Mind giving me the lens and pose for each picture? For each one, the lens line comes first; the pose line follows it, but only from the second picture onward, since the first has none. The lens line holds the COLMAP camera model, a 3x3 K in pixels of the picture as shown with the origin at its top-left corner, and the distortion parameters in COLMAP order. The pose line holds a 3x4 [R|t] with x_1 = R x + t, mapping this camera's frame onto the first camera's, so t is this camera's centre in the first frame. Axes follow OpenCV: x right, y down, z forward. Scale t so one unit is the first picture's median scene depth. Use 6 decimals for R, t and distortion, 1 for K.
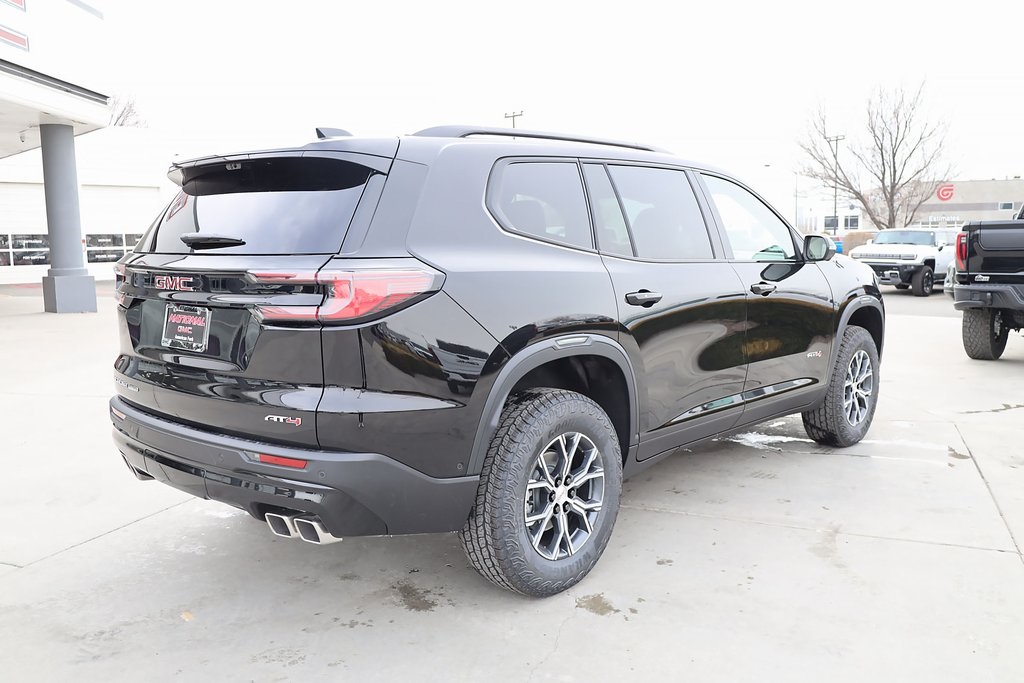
lens RADIAL K [[877.9, 0, 512.0], [0, 877.9, 341.5], [0, 0, 1]] dist [-0.023619, 0.001100]
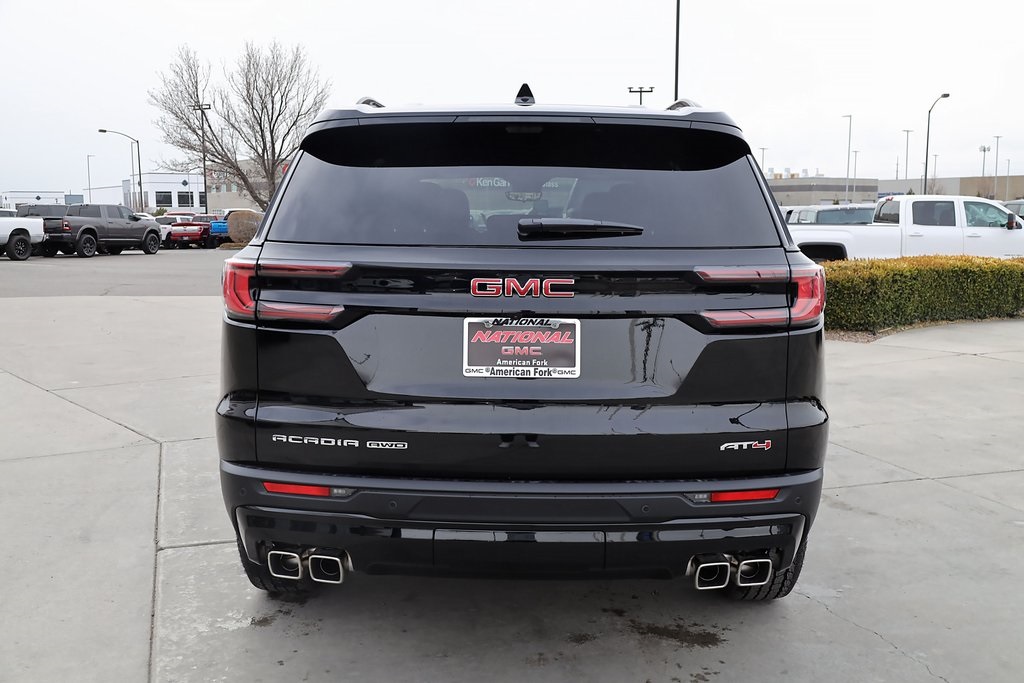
lens RADIAL K [[974.7, 0, 512.0], [0, 974.7, 341.5], [0, 0, 1]] dist [-0.017278, -0.012221]
pose [[0.750011, -0.072082, 0.657486, -0.877489], [0.065112, 0.997262, 0.035058, -0.048308], [-0.658213, 0.016516, 0.752651, 0.379646]]
